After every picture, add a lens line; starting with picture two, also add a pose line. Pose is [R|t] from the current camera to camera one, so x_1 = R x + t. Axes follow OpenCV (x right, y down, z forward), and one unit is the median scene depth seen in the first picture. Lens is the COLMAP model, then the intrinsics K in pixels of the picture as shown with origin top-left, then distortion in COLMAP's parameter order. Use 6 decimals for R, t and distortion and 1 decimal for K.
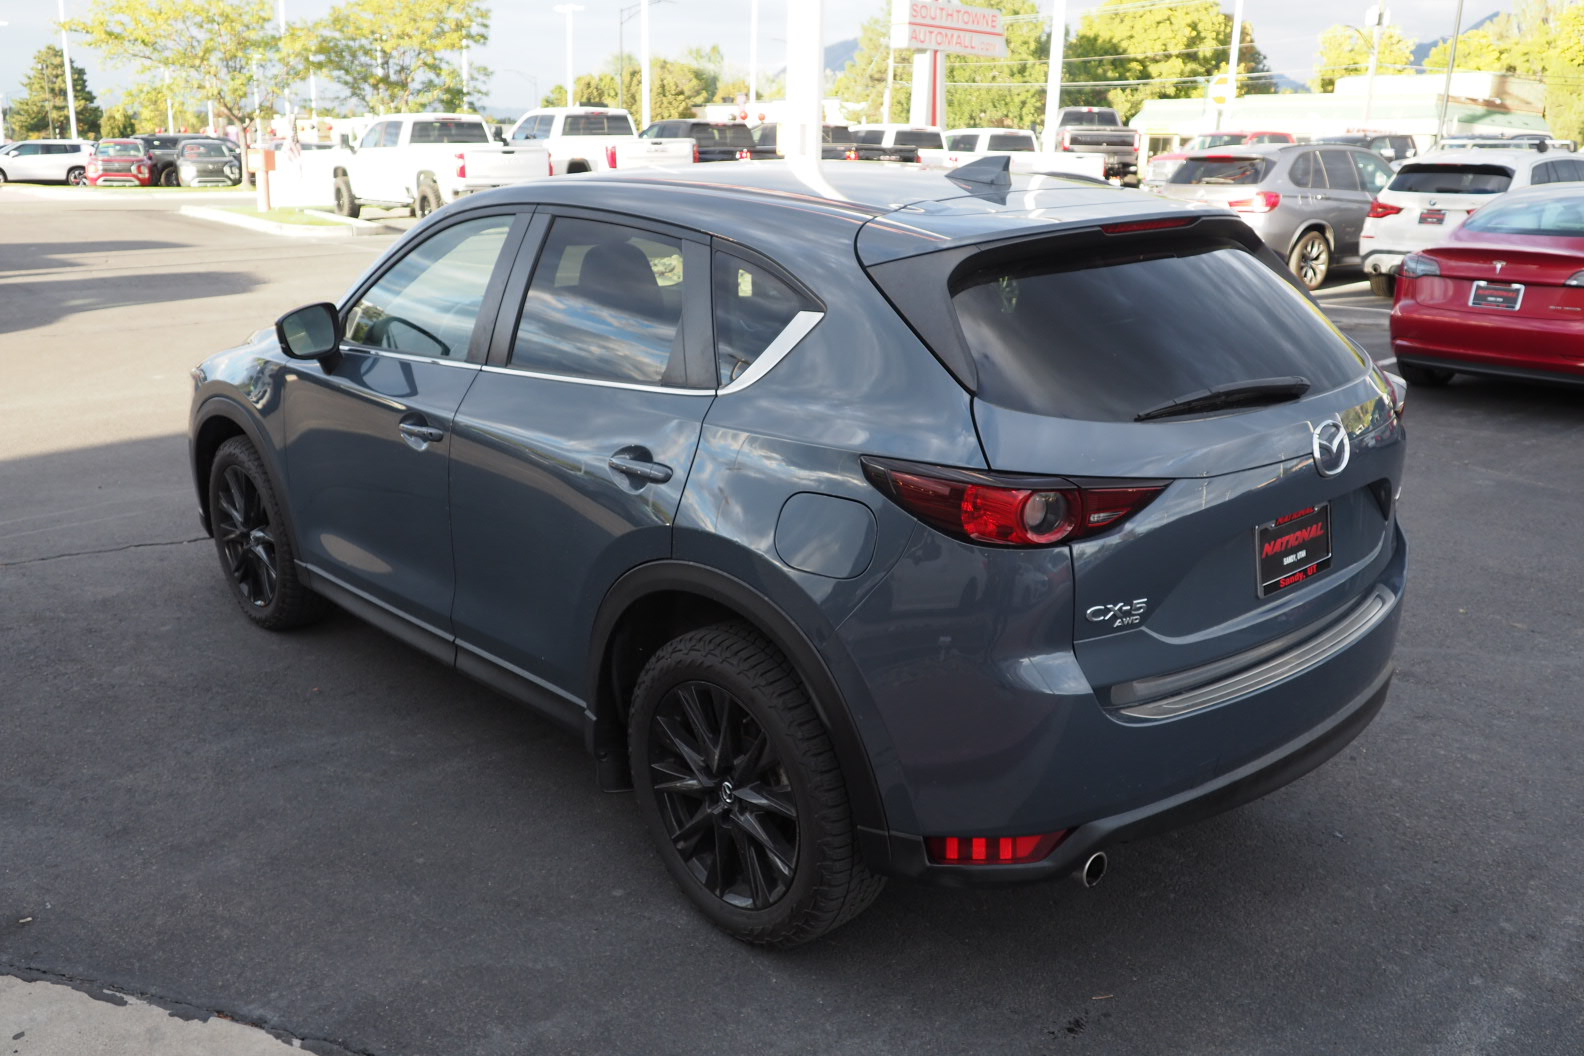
lens RADIAL K [[1391.5, 0, 795.3], [0, 1391.5, 522.8], [0, 0, 1]] dist [-0.014423, -0.003366]
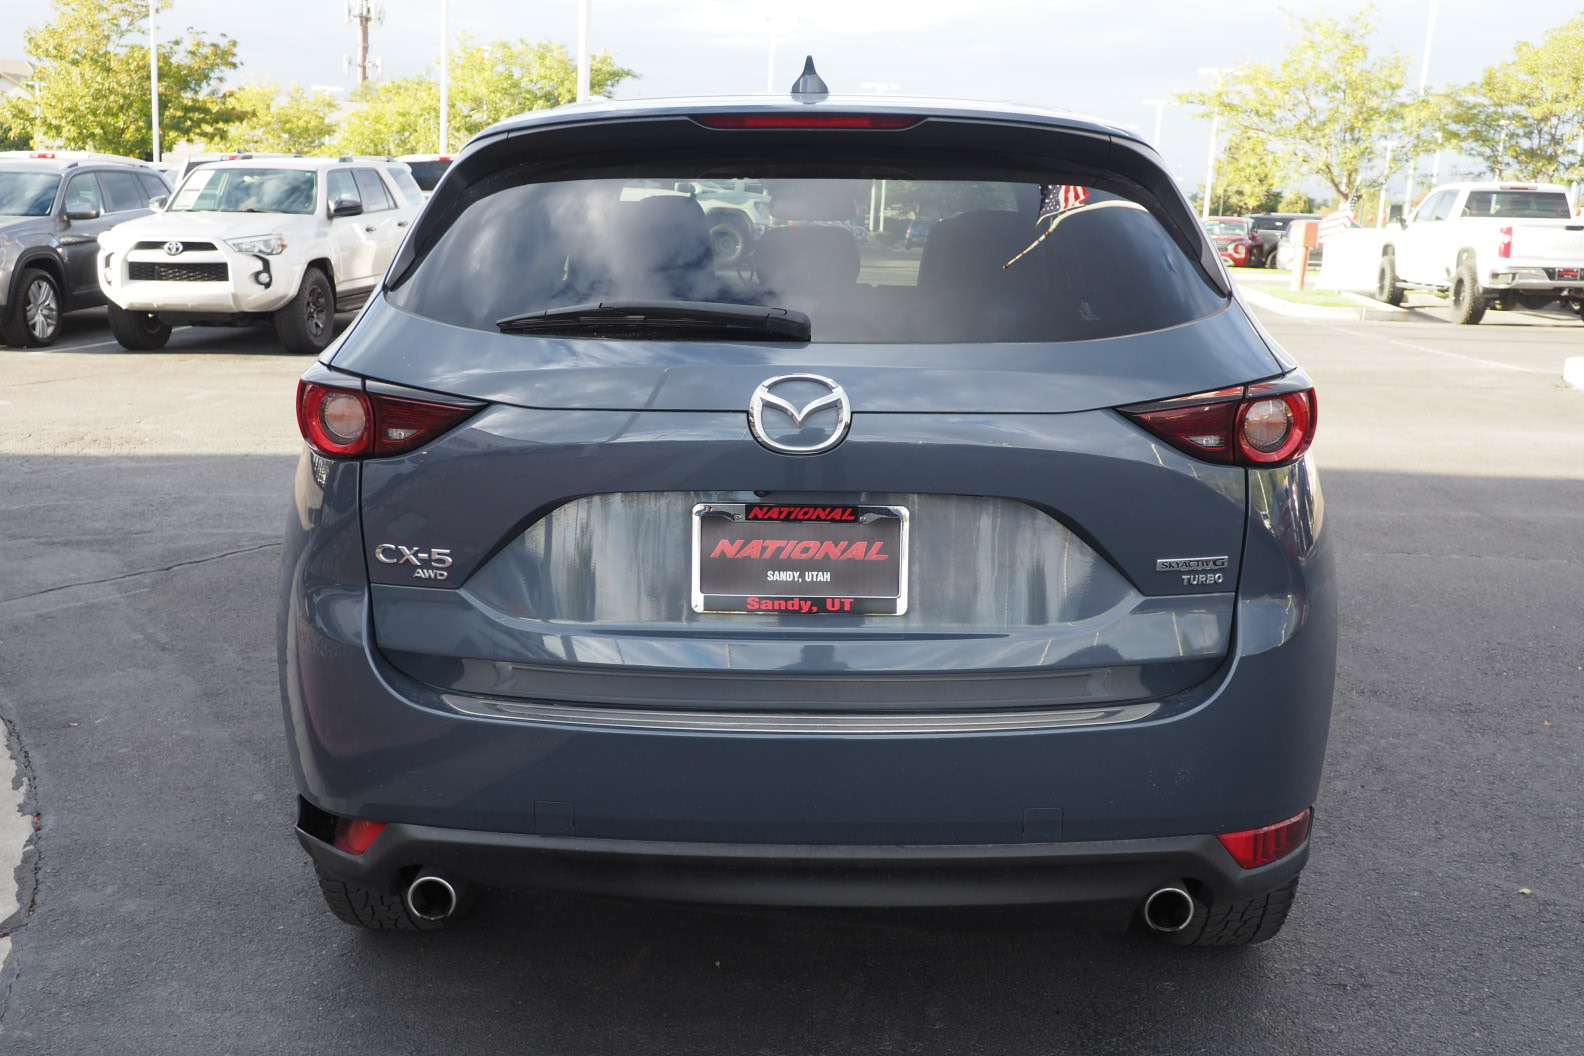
lens RADIAL K [[1631.3, 0, 781.2], [0, 1631.3, 532.3], [0, 0, 1]] dist [-0.036597, 0.000000]
pose [[0.713069, 0.142040, -0.686555, 0.116377], [-0.203438, 0.979049, -0.008742, 0.001676], [0.670929, 0.145905, 0.727026, 0.052370]]
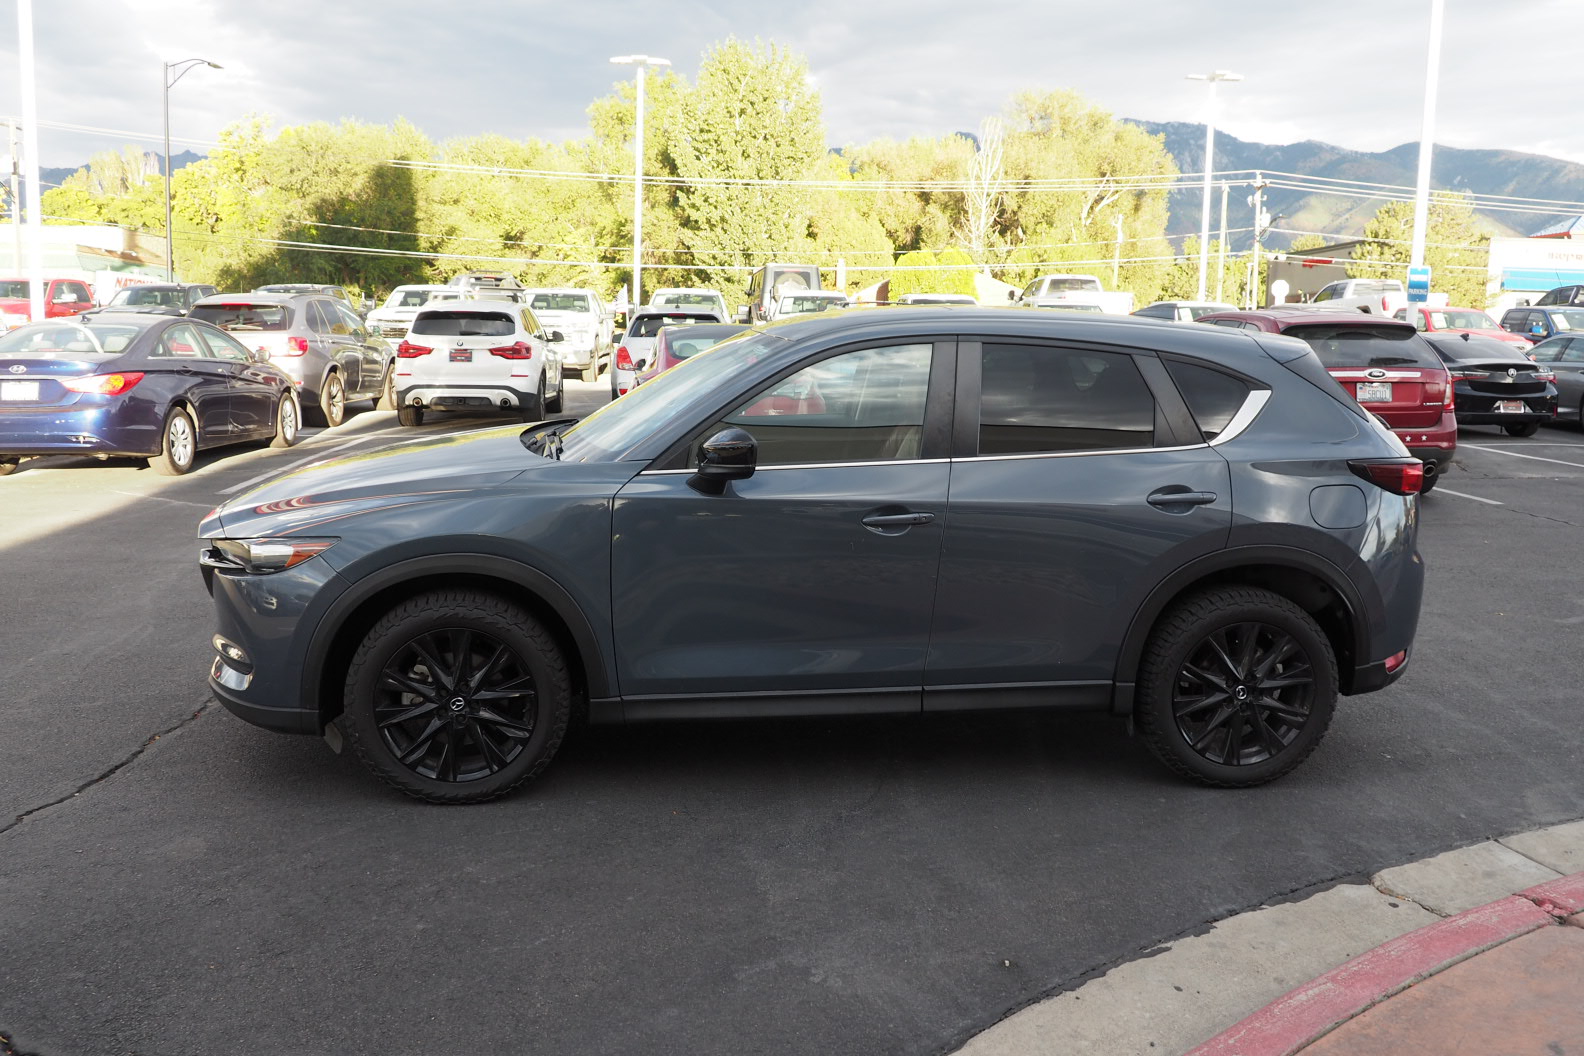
lens RADIAL K [[1391.5, 0, 806.4], [0, 1391.5, 523.6], [0, 0, 1]] dist [-0.014423, -0.003366]
pose [[0.567713, -0.119388, 0.814524, -0.217212], [0.202673, 0.979244, 0.002271, -0.013799], [-0.797888, 0.163792, 0.580126, 0.059916]]
